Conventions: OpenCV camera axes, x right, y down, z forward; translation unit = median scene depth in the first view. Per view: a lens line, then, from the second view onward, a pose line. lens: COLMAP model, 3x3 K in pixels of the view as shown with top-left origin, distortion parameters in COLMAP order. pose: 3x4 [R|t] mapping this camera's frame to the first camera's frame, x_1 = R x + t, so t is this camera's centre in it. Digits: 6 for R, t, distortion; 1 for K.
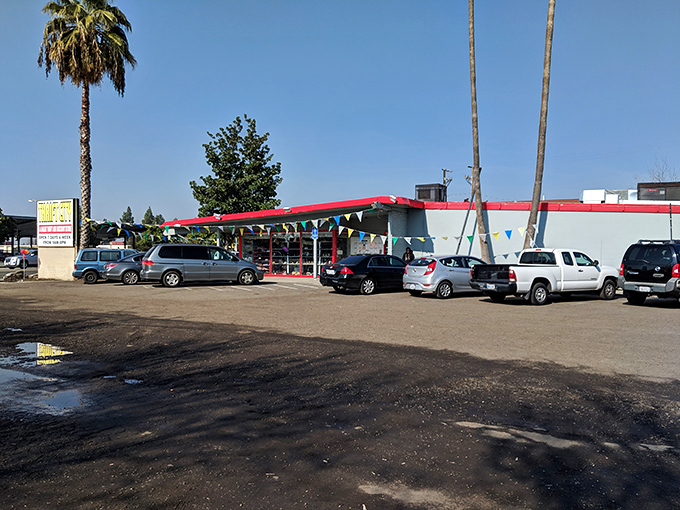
lens RADIAL K [[572.6, 0, 340.0], [0, 572.6, 255.0], [0, 0, 1]] dist [0.088033, -0.000785]
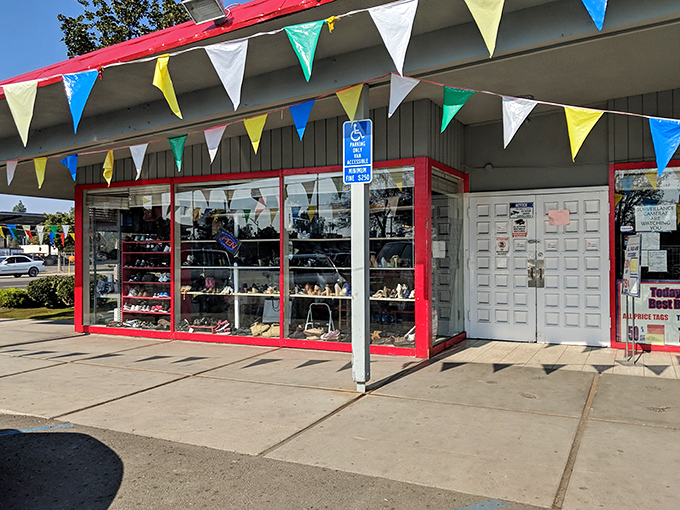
lens RADIAL K [[572.6, 0, 340.0], [0, 572.6, 255.0], [0, 0, 1]] dist [0.088033, -0.000785]
pose [[0.999188, -0.008829, 0.039314, -0.051937], [0.008898, 0.999959, -0.001575, -0.002374], [-0.039299, 0.001923, 0.999226, 0.721030]]
